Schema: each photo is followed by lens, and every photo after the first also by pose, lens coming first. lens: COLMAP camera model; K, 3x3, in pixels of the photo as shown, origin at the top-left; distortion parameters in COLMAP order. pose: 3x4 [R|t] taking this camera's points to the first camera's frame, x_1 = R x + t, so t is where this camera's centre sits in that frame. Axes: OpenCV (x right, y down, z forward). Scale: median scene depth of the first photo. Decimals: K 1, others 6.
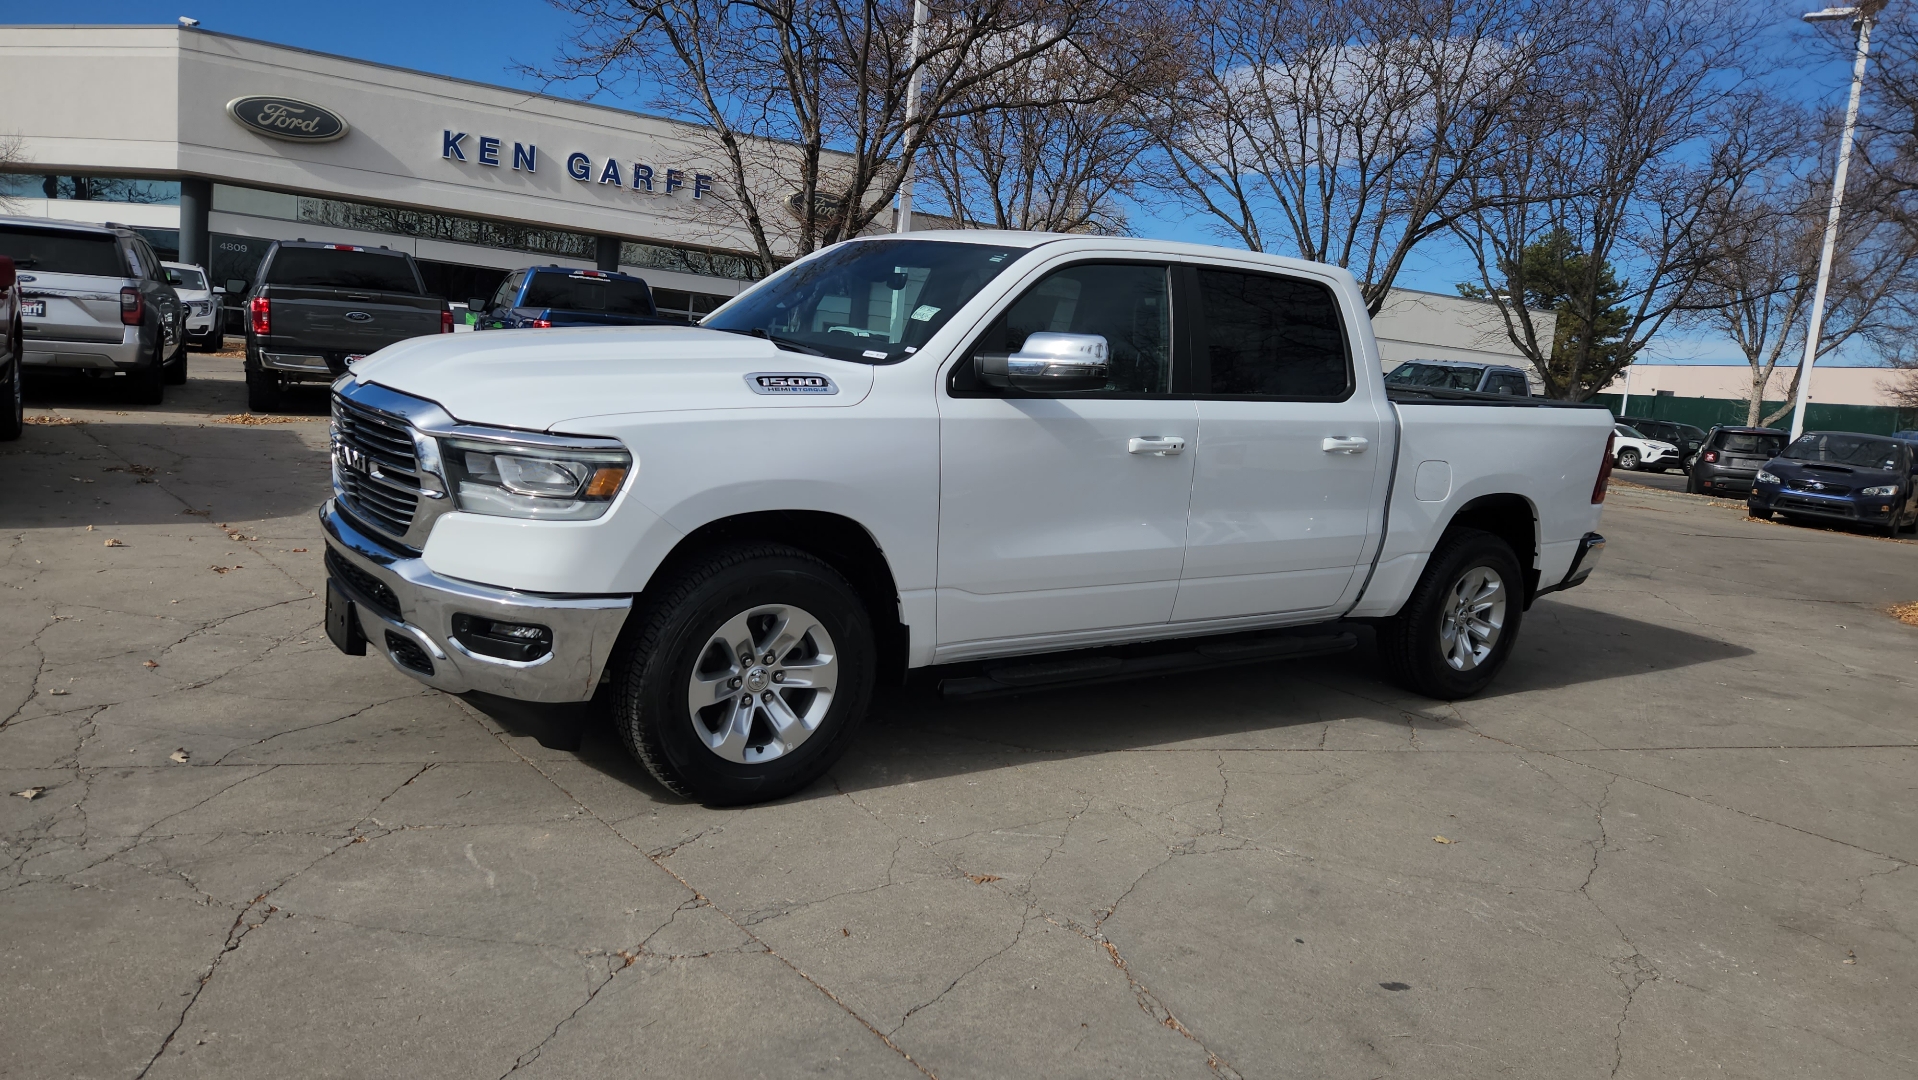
lens RADIAL K [[1290.1, 0, 924.3], [0, 1290.1, 540.6], [0, 0, 1]] dist [0.074841, -0.054427]
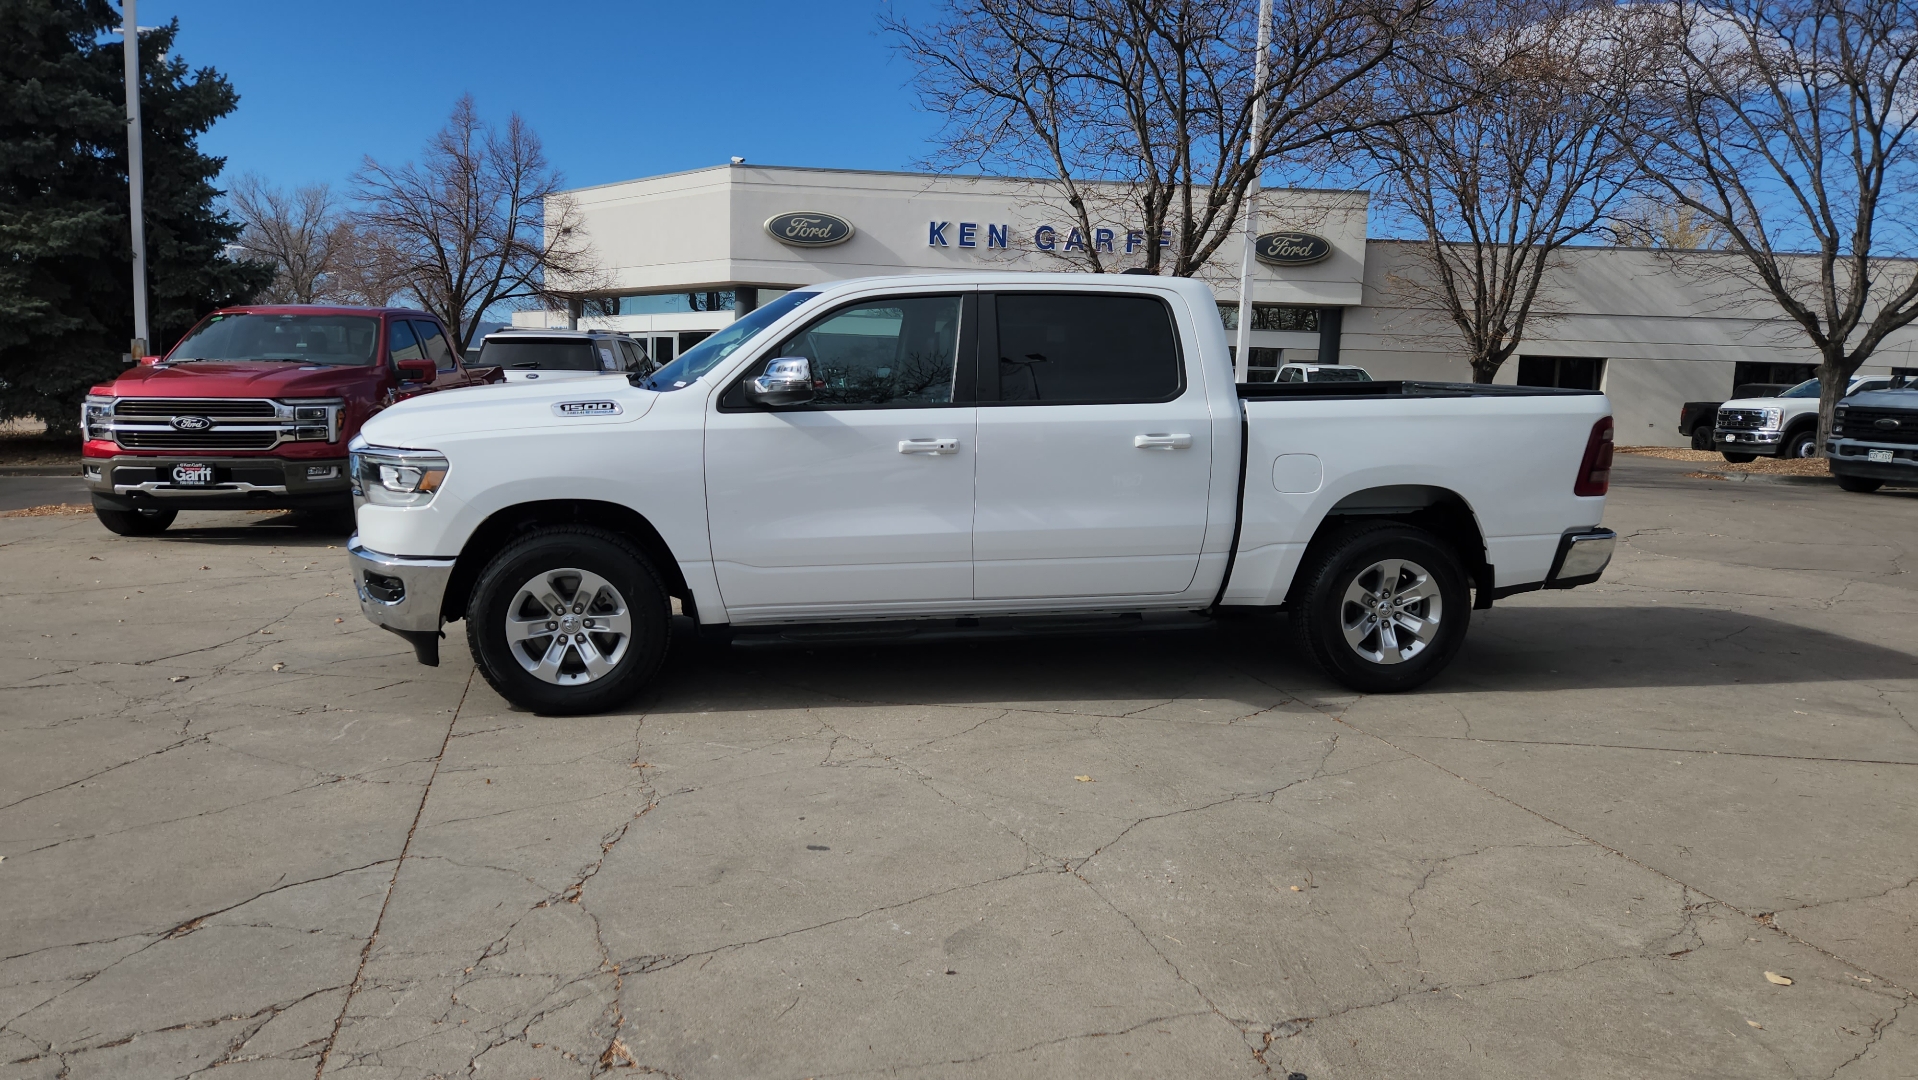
lens RADIAL K [[1290.1, 0, 913.9], [0, 1290.1, 551.6], [0, 0, 1]] dist [0.074841, -0.054427]
pose [[0.904729, -0.010146, -0.425867, 0.662118], [-0.004247, 0.999452, -0.032833, 0.061682], [0.425967, 0.031513, 0.904190, -0.074886]]
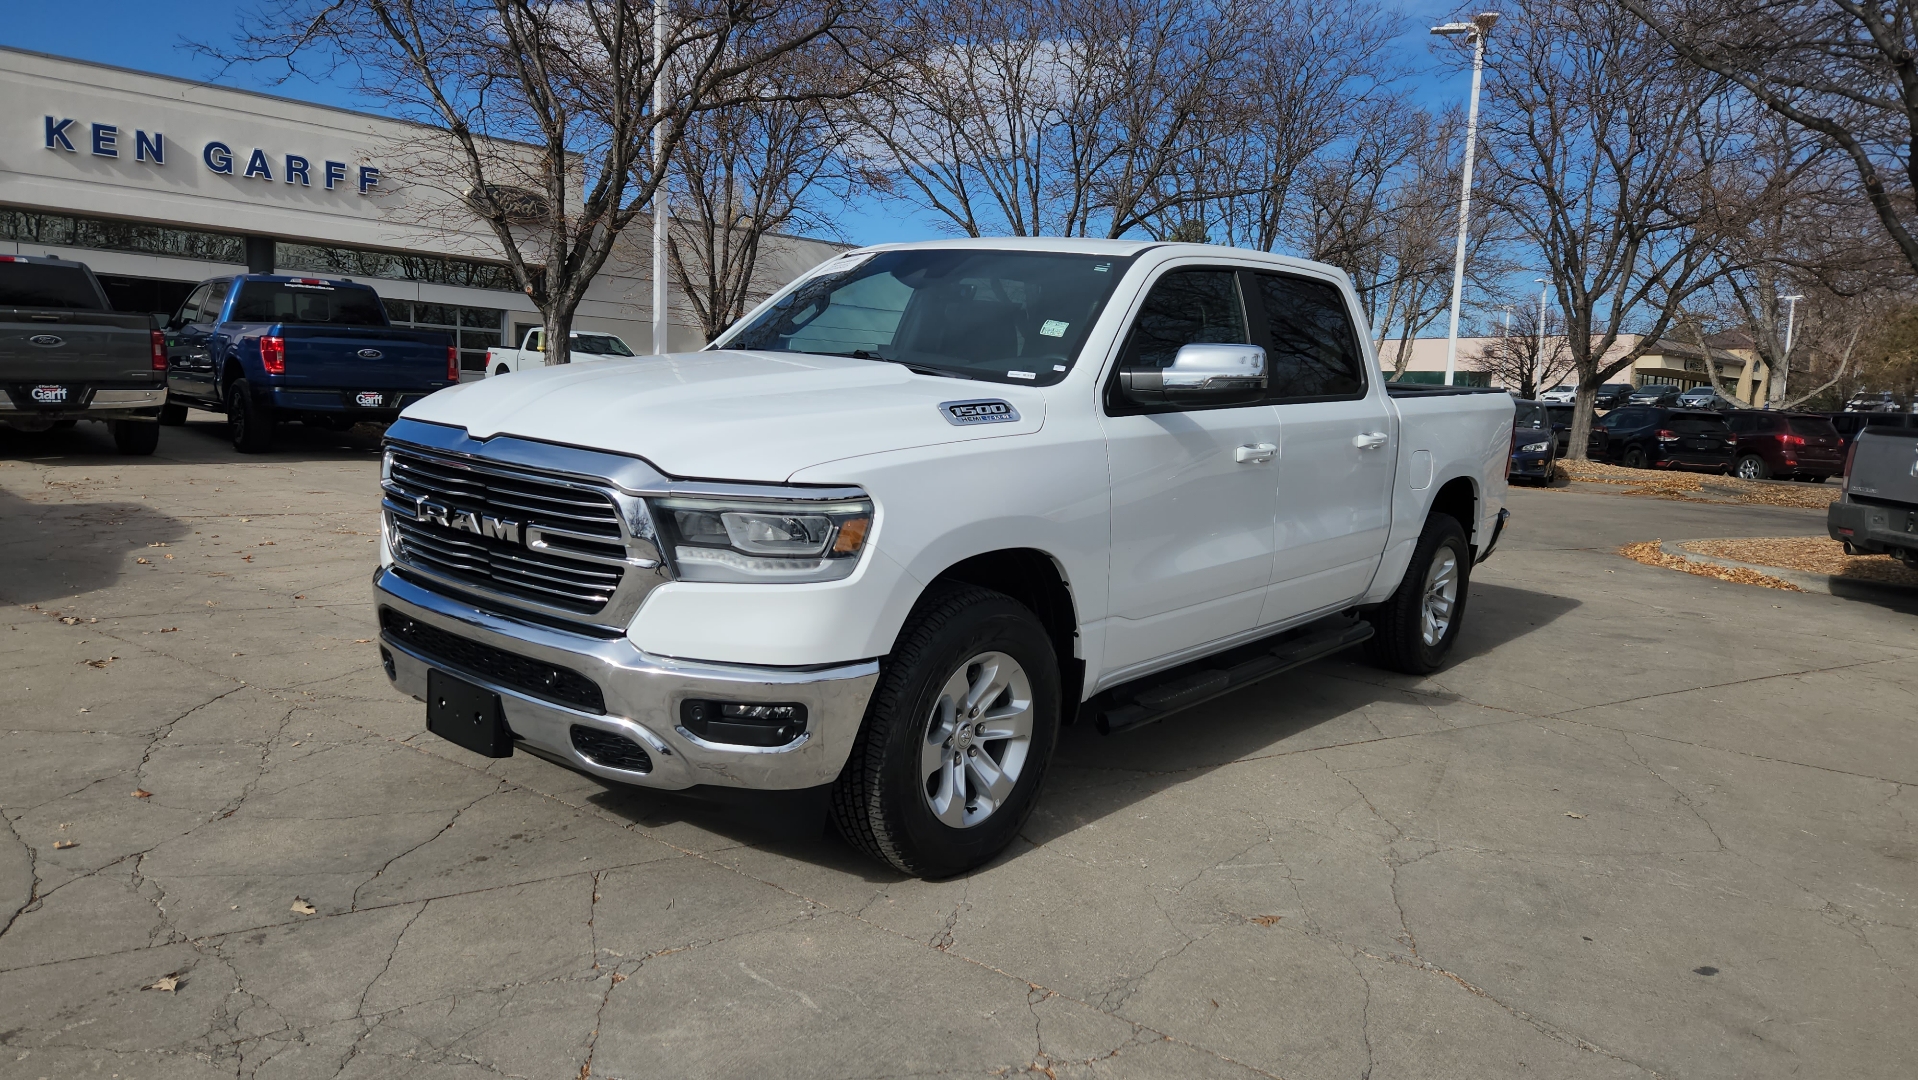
lens RADIAL K [[1290.1, 0, 920.1], [0, 1290.1, 554.0], [0, 0, 1]] dist [0.074841, -0.054427]
pose [[0.966322, -0.075101, 0.246132, -0.316708], [0.071614, 0.997165, 0.023103, -0.037449], [-0.247169, -0.004698, 0.968961, 0.099253]]
